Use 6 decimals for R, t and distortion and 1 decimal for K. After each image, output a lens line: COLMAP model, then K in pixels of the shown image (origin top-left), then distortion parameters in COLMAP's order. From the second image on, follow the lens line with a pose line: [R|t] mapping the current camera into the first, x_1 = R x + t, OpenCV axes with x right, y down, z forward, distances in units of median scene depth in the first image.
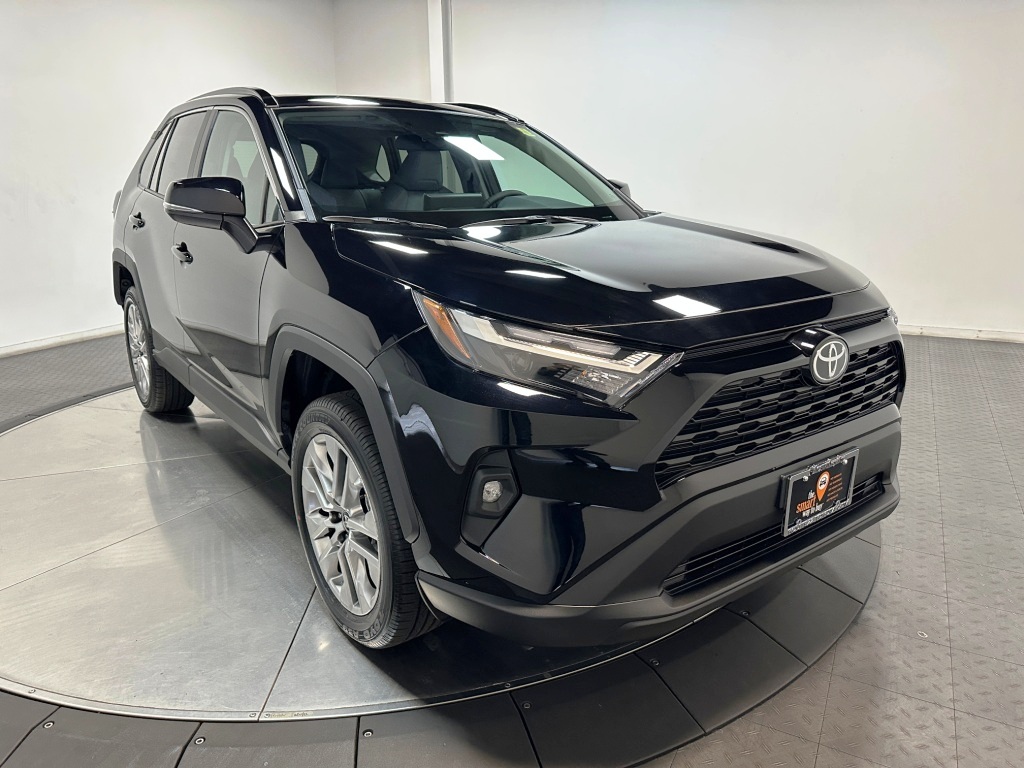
lens RADIAL K [[744.9, 0, 541.8], [0, 744.9, 388.2], [0, 0, 1]] dist [0.030028, -0.046481]
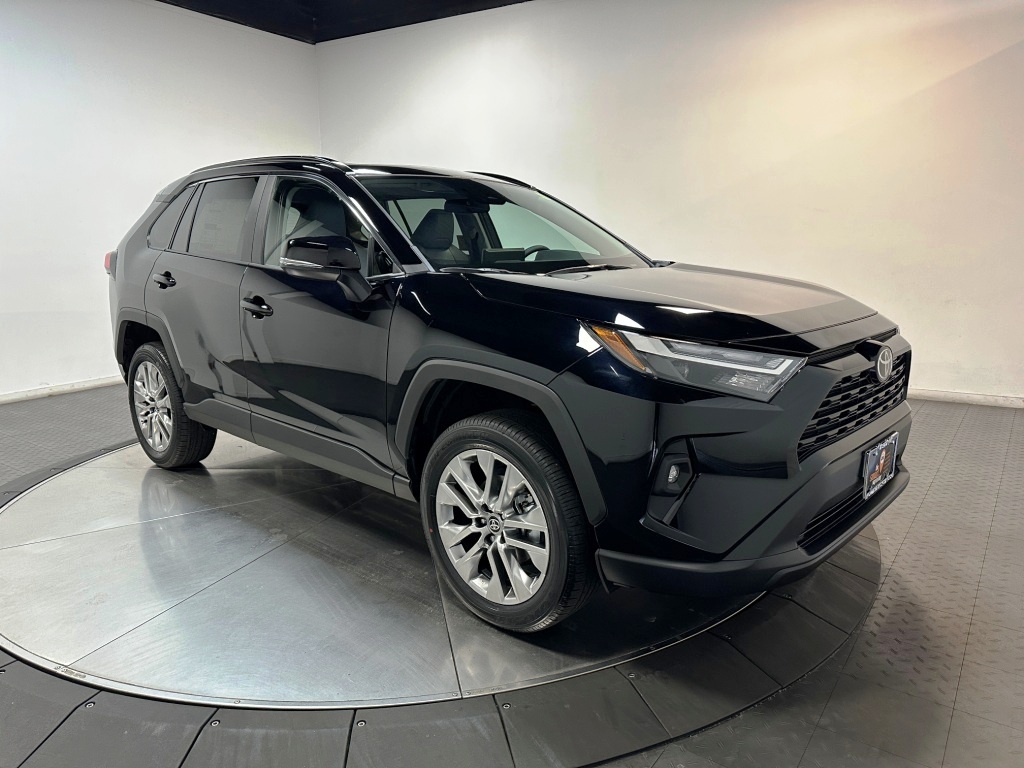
lens RADIAL K [[744.9, 0, 516.4], [0, 744.9, 394.8], [0, 0, 1]] dist [0.030028, -0.046481]
pose [[0.983040, -0.048266, 0.176928, -0.447786], [0.060768, 0.995972, -0.065937, 0.059594], [-0.173032, 0.075570, 0.982013, -0.166546]]
